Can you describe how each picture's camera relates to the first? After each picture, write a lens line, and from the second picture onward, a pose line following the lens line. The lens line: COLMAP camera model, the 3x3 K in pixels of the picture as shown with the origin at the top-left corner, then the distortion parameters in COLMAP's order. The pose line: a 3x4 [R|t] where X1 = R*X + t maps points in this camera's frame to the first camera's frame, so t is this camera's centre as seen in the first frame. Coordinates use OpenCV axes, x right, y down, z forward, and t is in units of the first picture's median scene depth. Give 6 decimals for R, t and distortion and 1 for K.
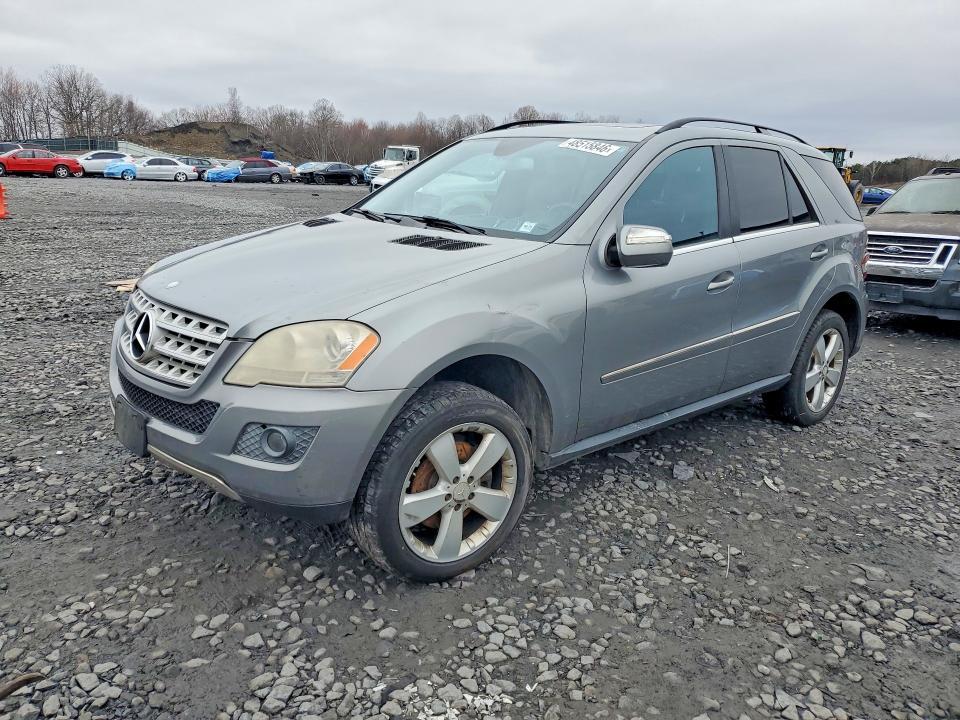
lens RADIAL K [[752.2, 0, 476.2], [0, 752.2, 359.5], [0, 0, 1]] dist [0.050334, 0.001590]
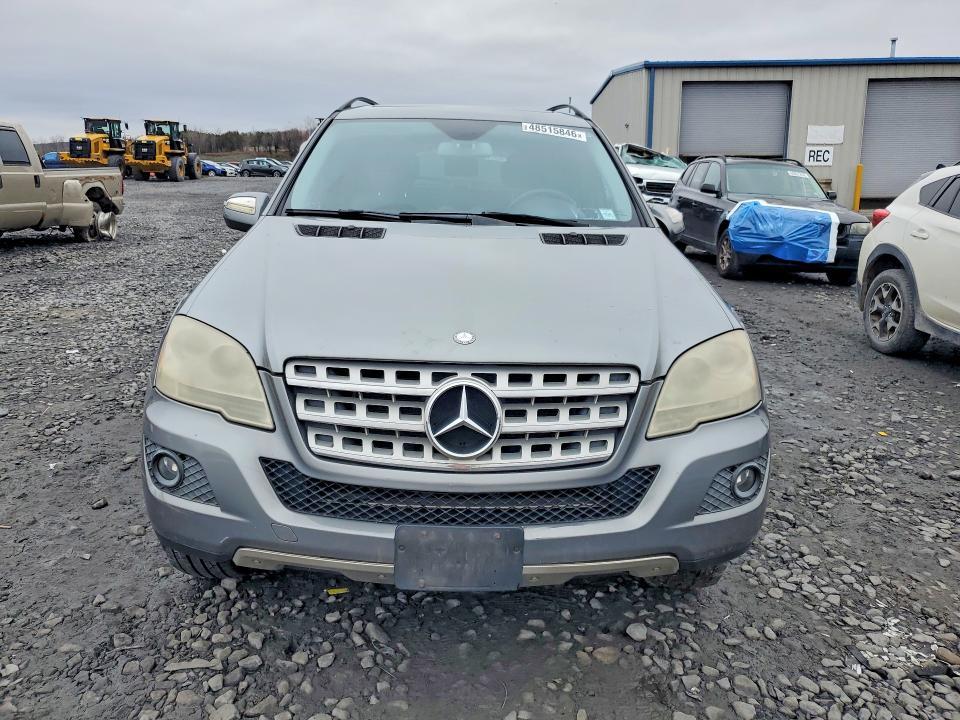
lens RADIAL K [[752.2, 0, 476.2], [0, 752.2, 359.5], [0, 0, 1]] dist [0.050334, 0.001590]
pose [[0.630348, -0.223344, 0.743491, -1.004282], [0.197055, 0.972386, 0.125036, -0.182081], [-0.750887, 0.067693, 0.656953, 0.605130]]
